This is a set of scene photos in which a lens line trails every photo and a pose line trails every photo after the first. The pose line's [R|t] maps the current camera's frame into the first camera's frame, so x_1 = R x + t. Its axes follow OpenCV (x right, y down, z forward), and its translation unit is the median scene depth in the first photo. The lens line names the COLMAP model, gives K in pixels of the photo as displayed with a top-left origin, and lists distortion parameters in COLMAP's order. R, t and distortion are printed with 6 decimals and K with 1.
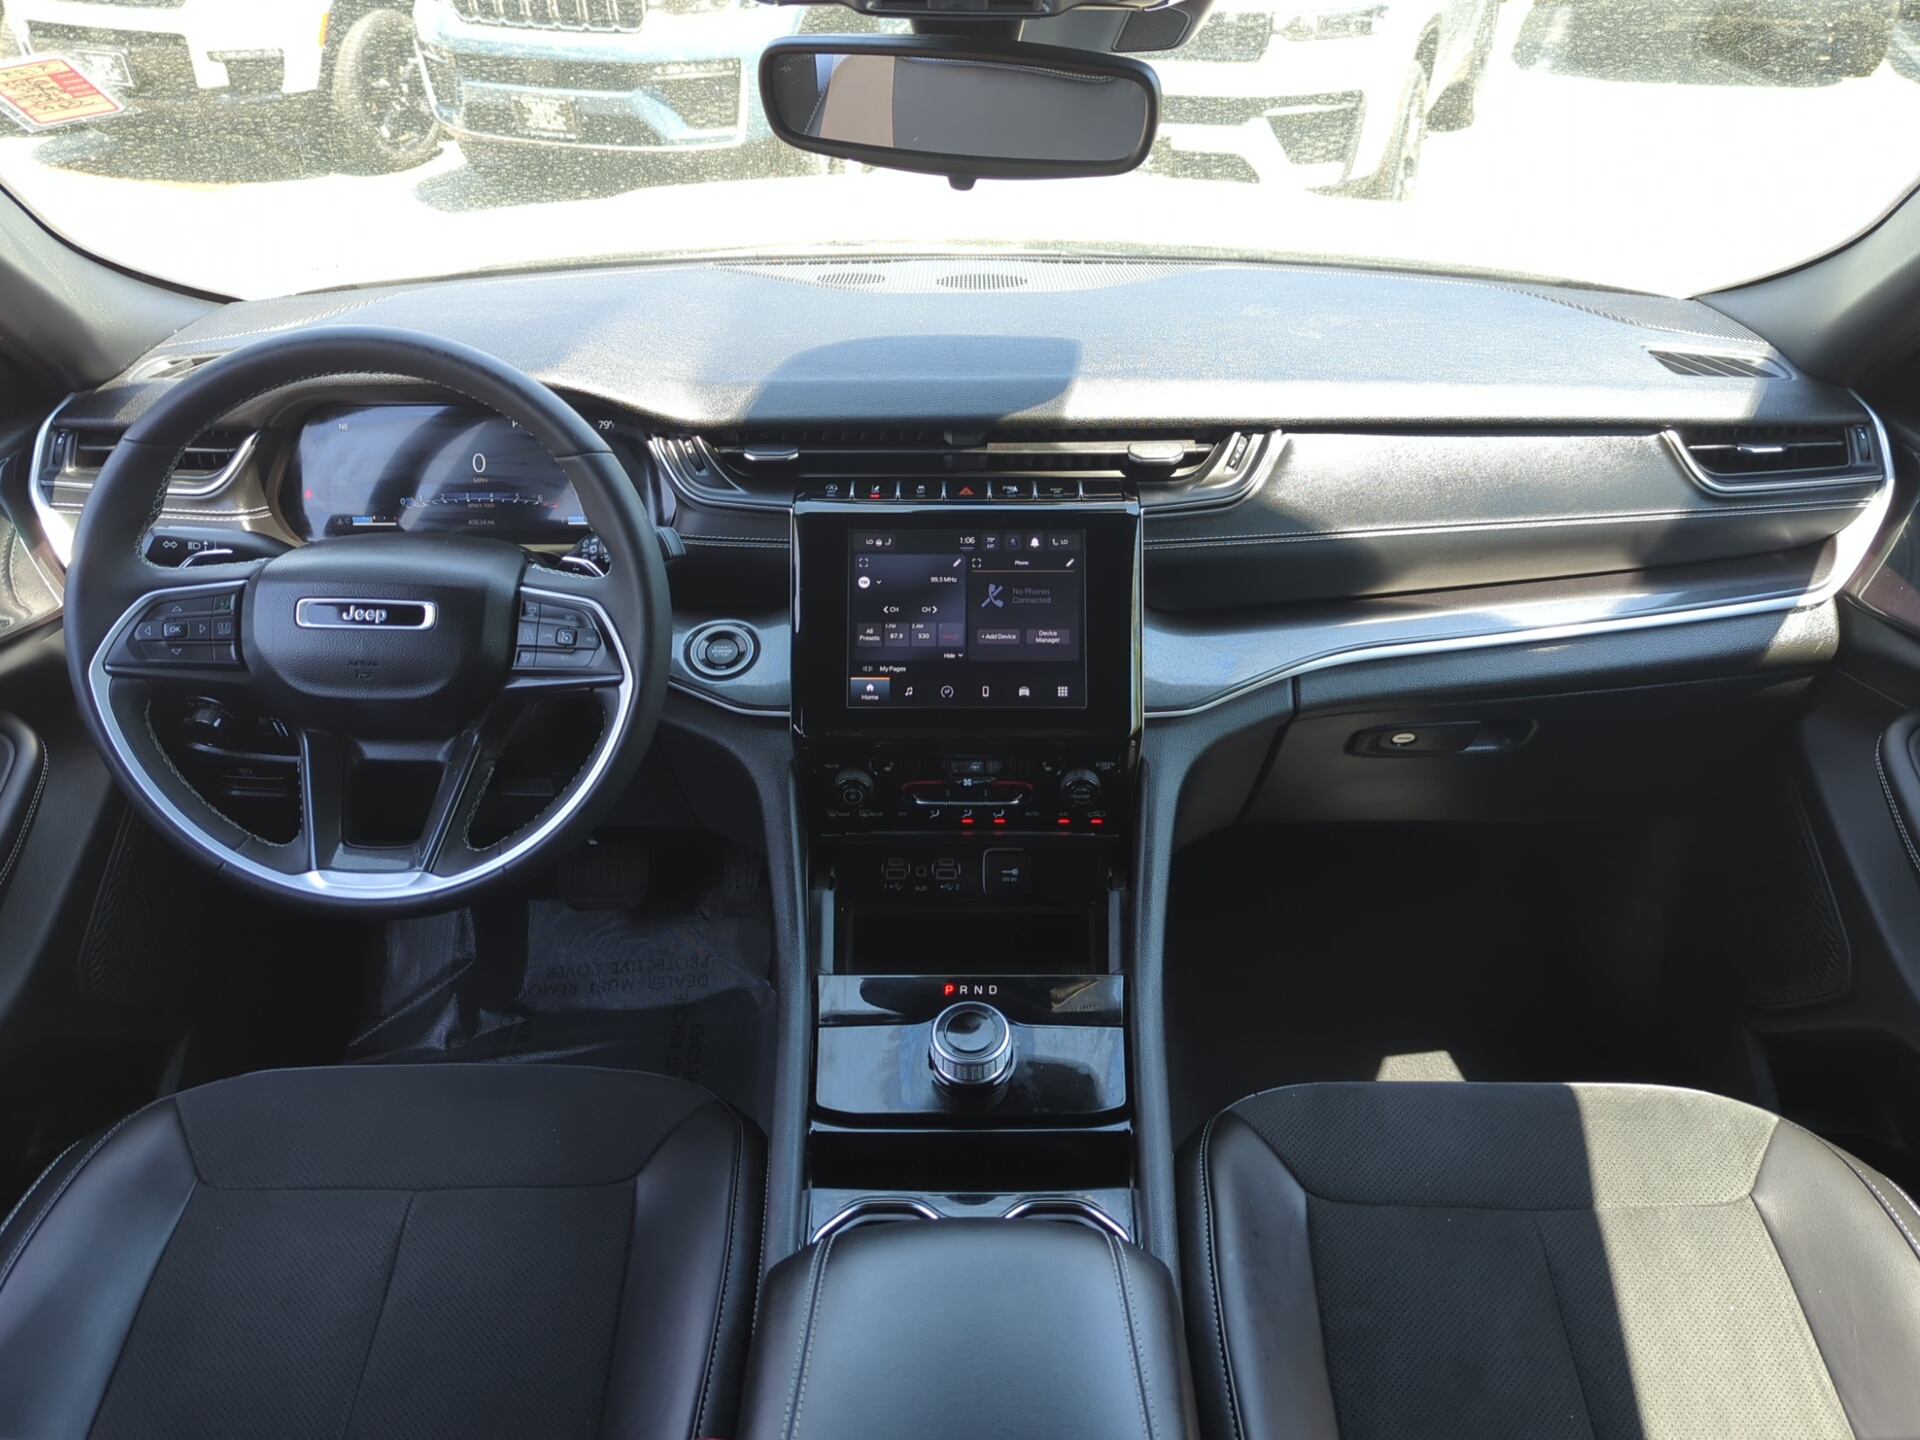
lens RADIAL K [[1564.1, 0, 981.6], [0, 1564.1, 690.5], [0, 0, 1]] dist [0.059747, -0.062759]
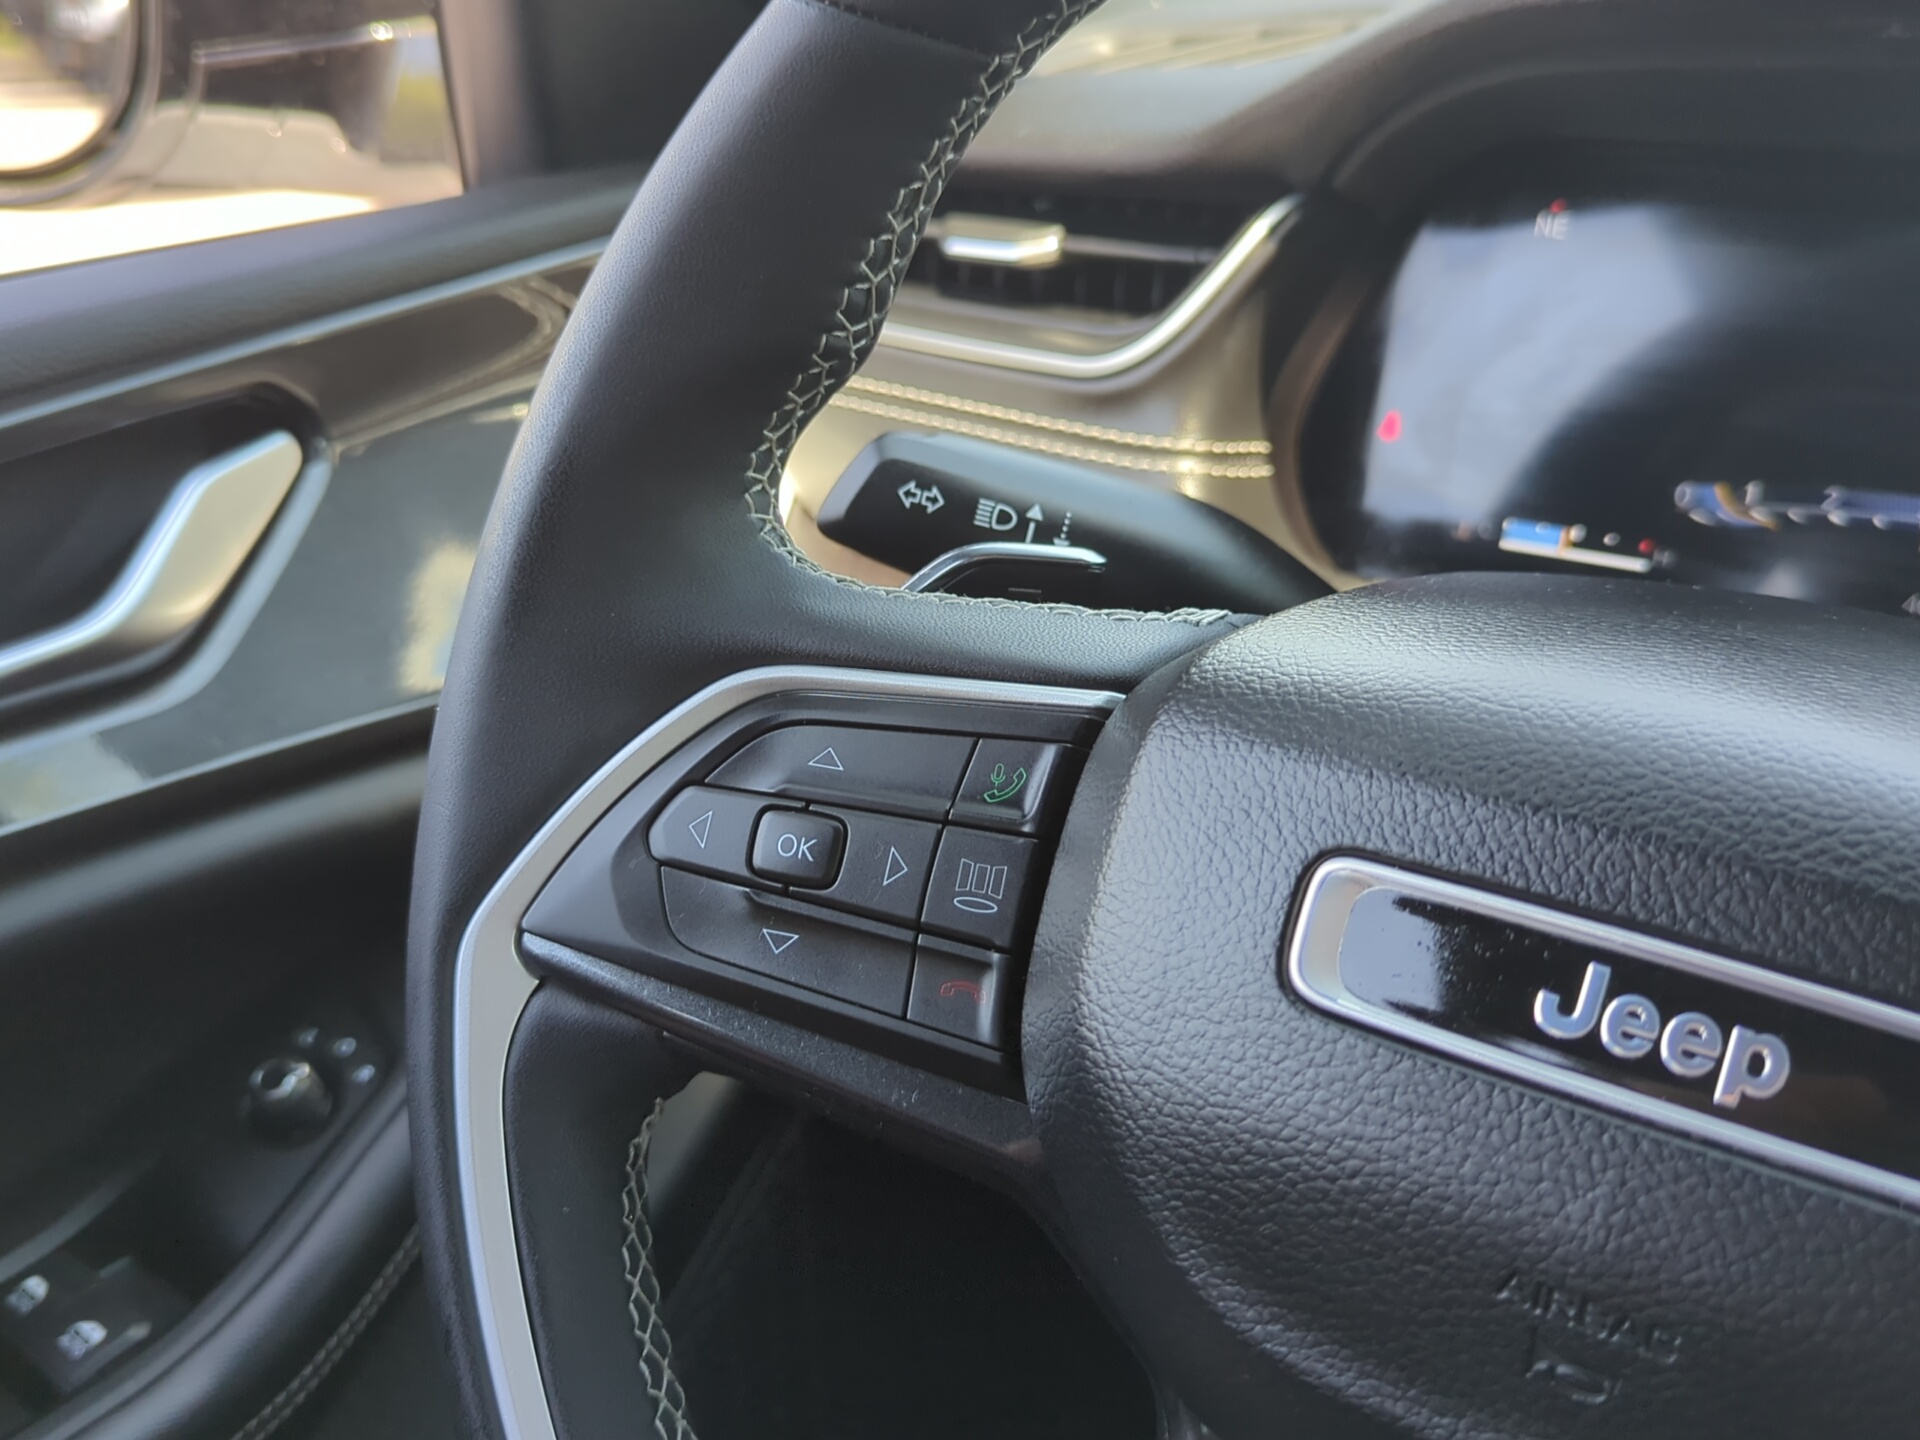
lens RADIAL K [[1965.2, 0, 967.8], [0, 1965.2, 677.9], [0, 0, 1]] dist [-0.002653, 0.006256]
pose [[0.833781, 0.198698, -0.515100, -0.309022], [-0.234867, 0.972014, -0.005223, -0.058957], [0.499646, 0.125335, 0.857114, 0.680746]]
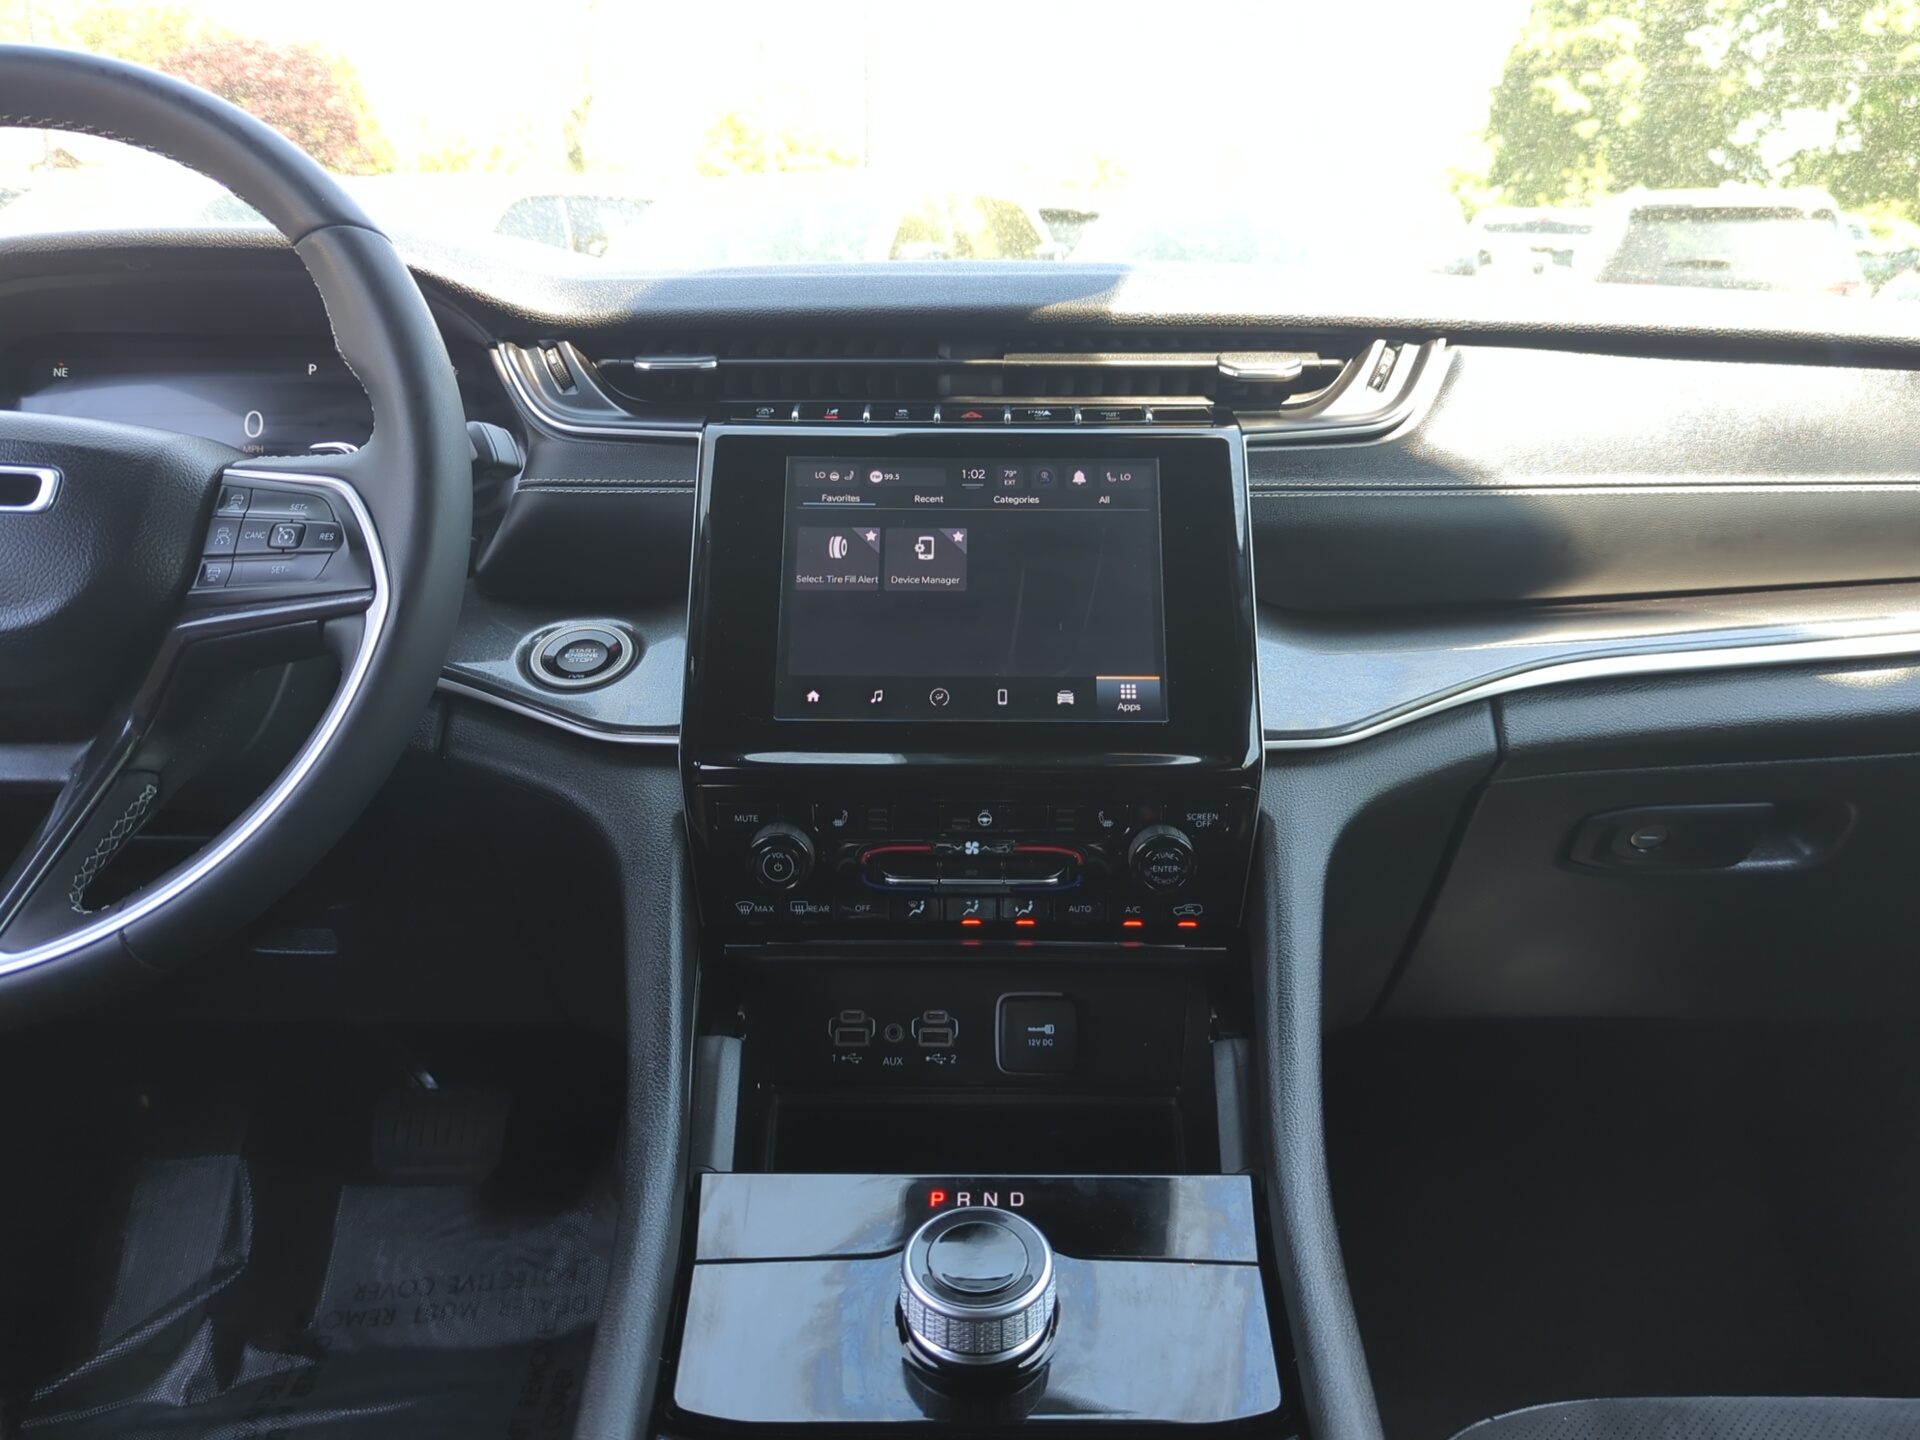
lens RADIAL K [[1564.1, 0, 981.6], [0, 1564.1, 690.5], [0, 0, 1]] dist [0.059747, -0.062759]
pose [[0.999997, 0.002321, 0.000046, -0.005463], [-0.002234, 0.967411, -0.253200, 0.150162], [-0.000632, 0.253200, 0.967414, 0.398874]]
